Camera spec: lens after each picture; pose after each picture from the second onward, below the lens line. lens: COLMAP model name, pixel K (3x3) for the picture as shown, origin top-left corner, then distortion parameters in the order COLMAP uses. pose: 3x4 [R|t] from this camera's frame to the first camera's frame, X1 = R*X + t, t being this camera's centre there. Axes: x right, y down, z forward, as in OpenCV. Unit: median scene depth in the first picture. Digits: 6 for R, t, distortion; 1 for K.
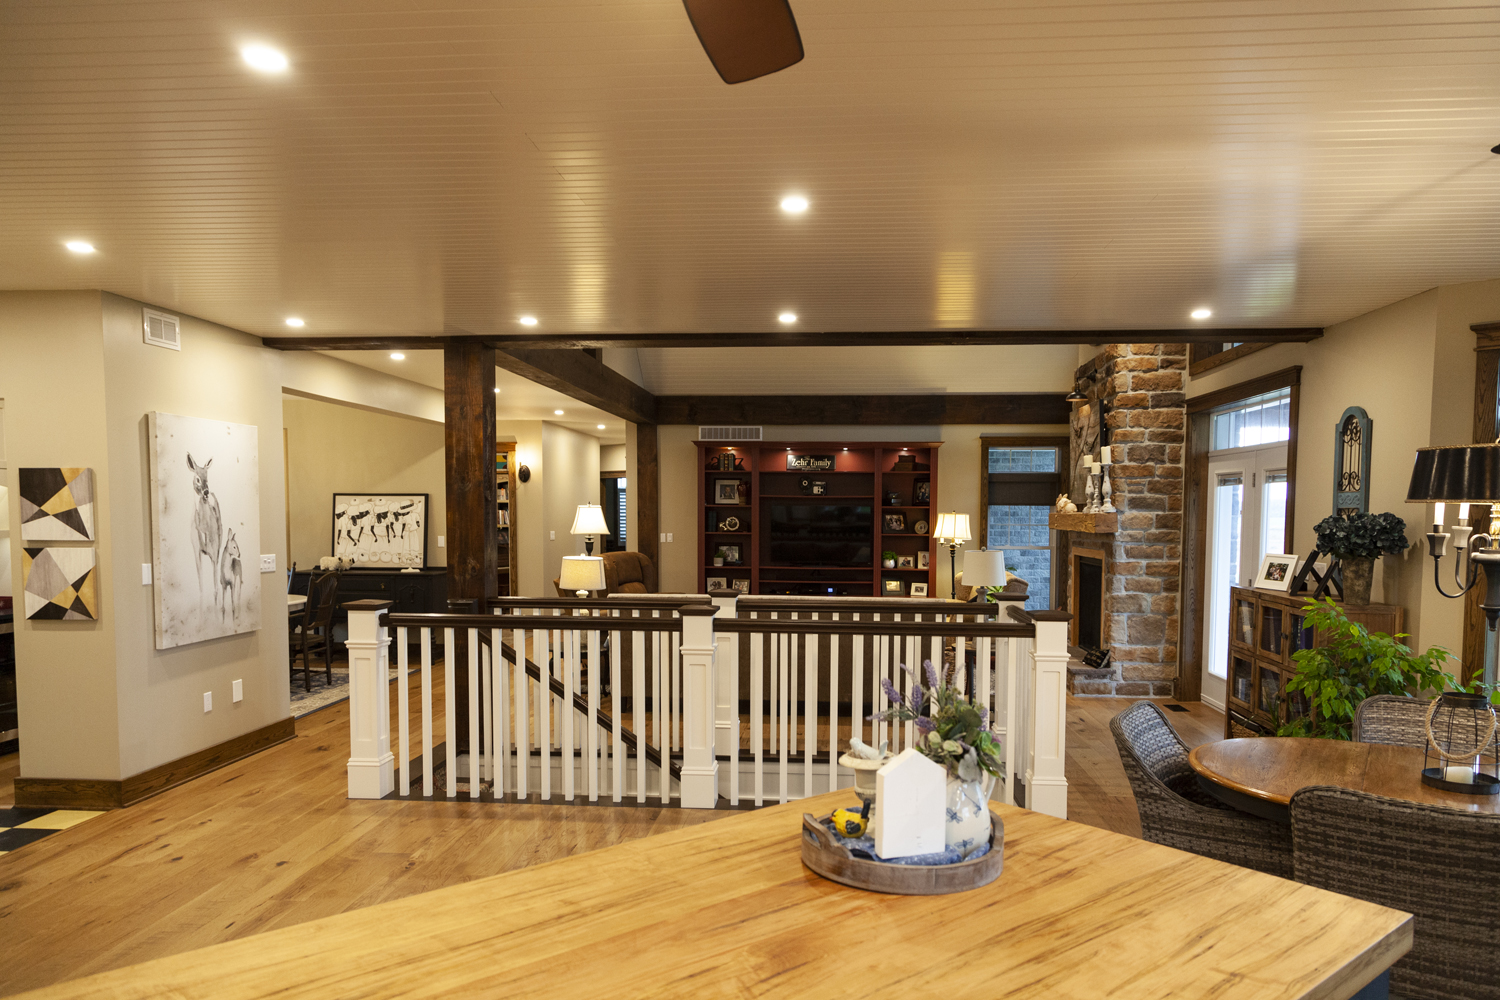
lens RADIAL K [[1003.3, 0, 751.9], [0, 1003.3, 562.6], [0, 0, 1]] dist [0.005042, -0.000648]
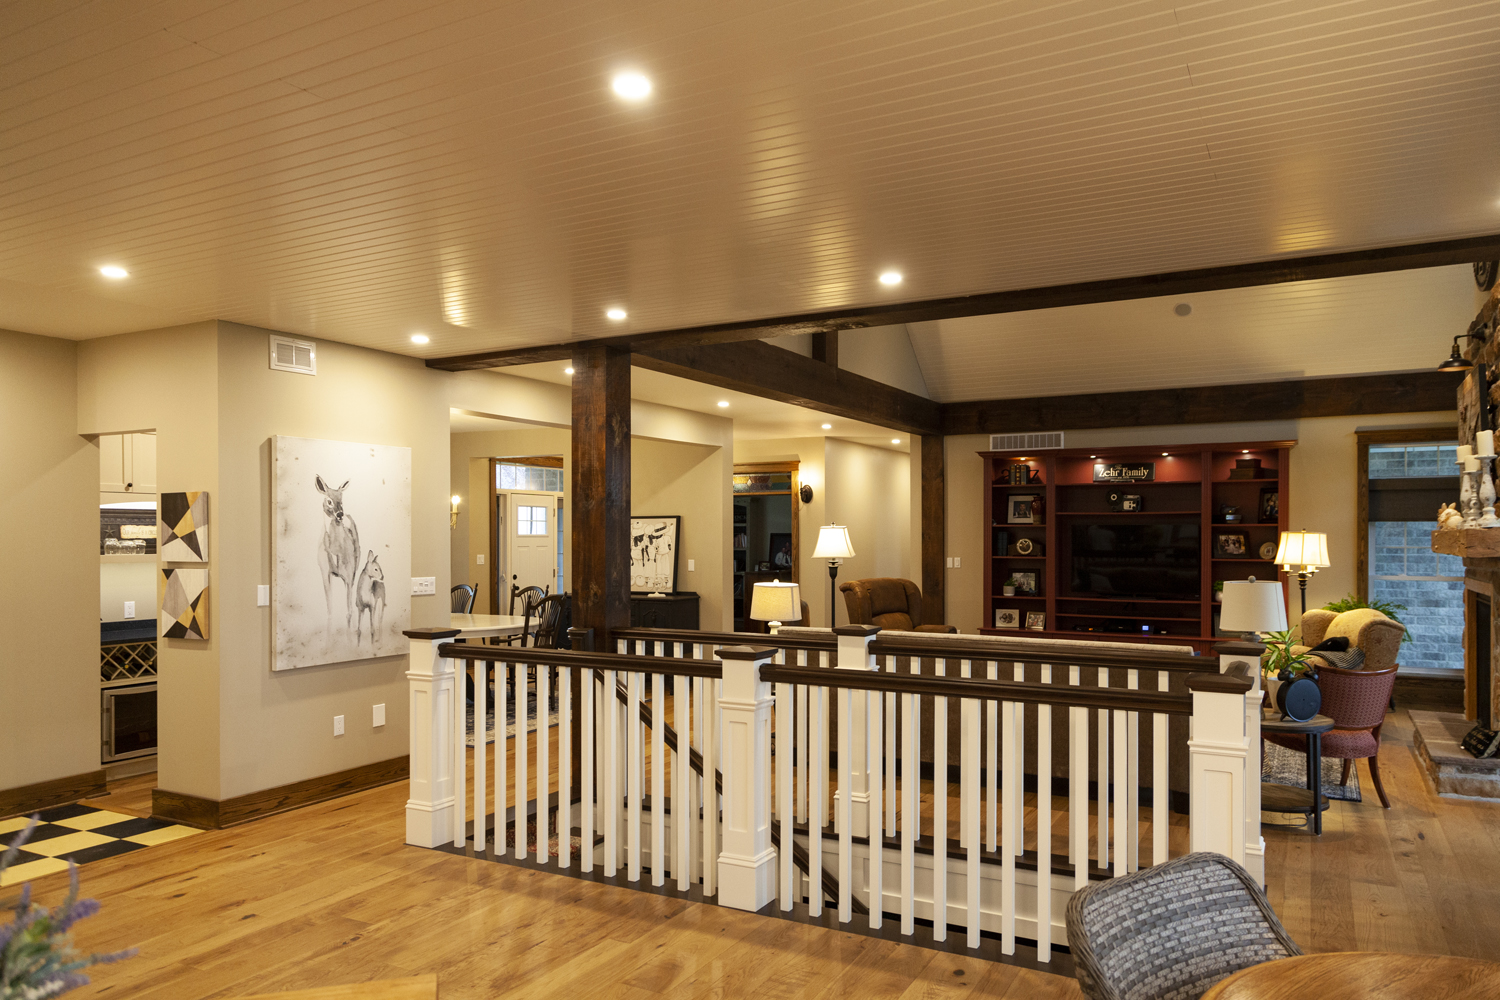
lens RADIAL K [[1007.6, 0, 797.6], [0, 1007.6, 534.9], [0, 0, 1]] dist [0.006614, 0.003054]
pose [[0.917936, -0.007070, -0.396666, 0.249676], [-0.013973, 0.998645, -0.050134, -0.005034], [0.396483, 0.051563, 0.916593, 0.238722]]
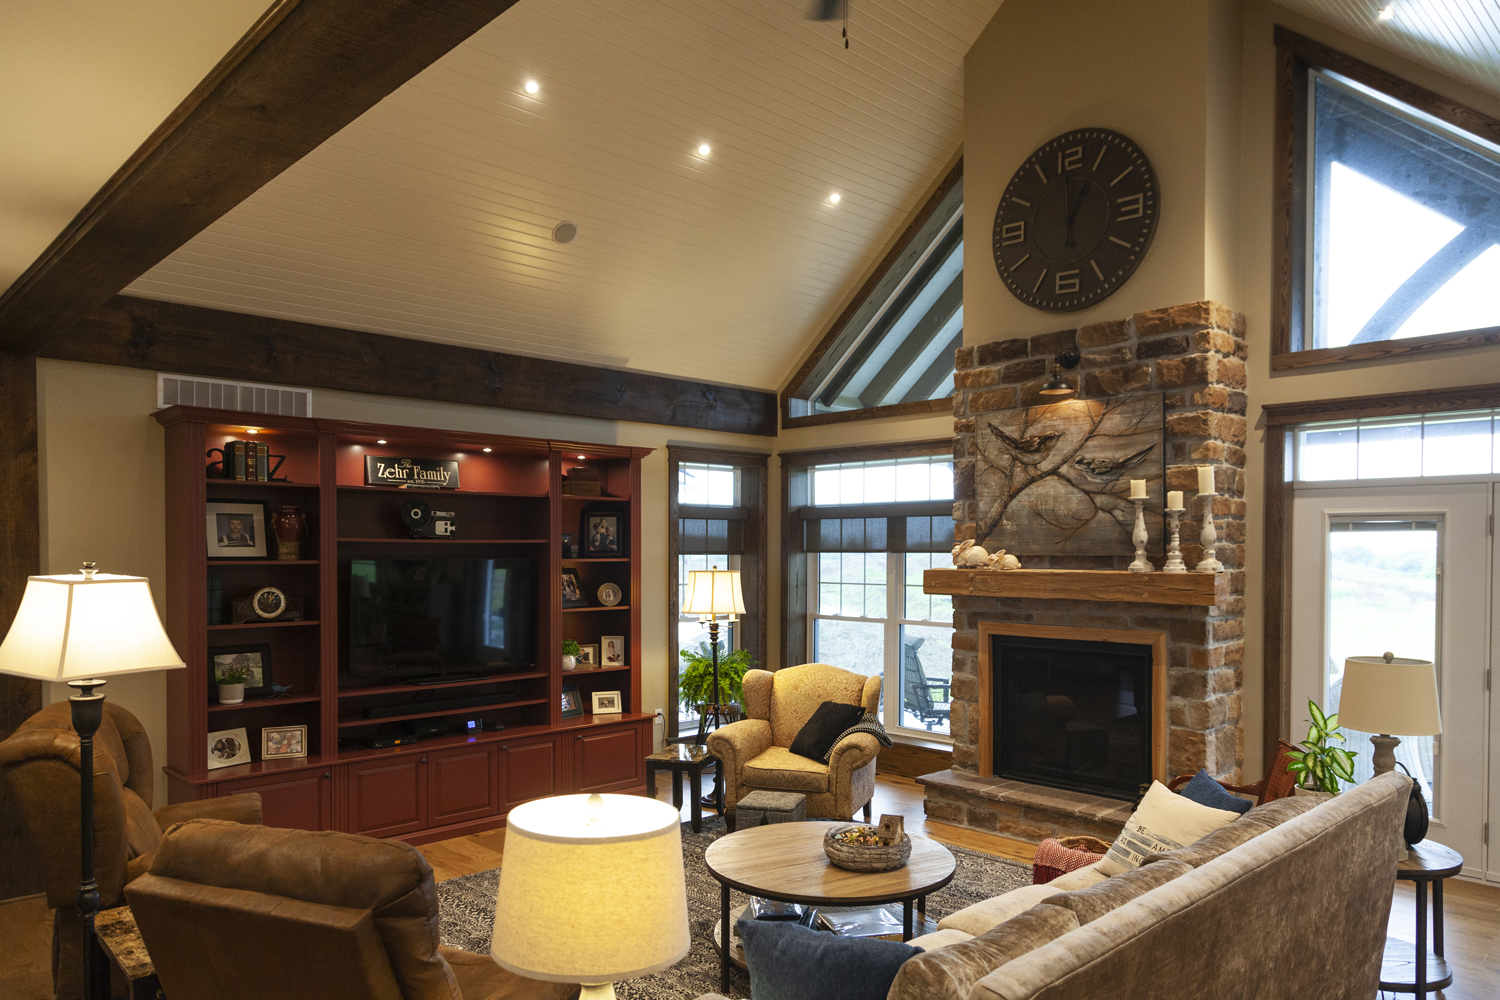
lens RADIAL K [[1003.3, 0, 751.9], [0, 1003.3, 562.6], [0, 0, 1]] dist [0.005042, -0.000648]
pose [[0.672648, -0.016320, 0.739782, -0.350522], [0.042039, 0.998985, -0.016186, -0.070396], [-0.738767, 0.041988, 0.672651, 0.952721]]
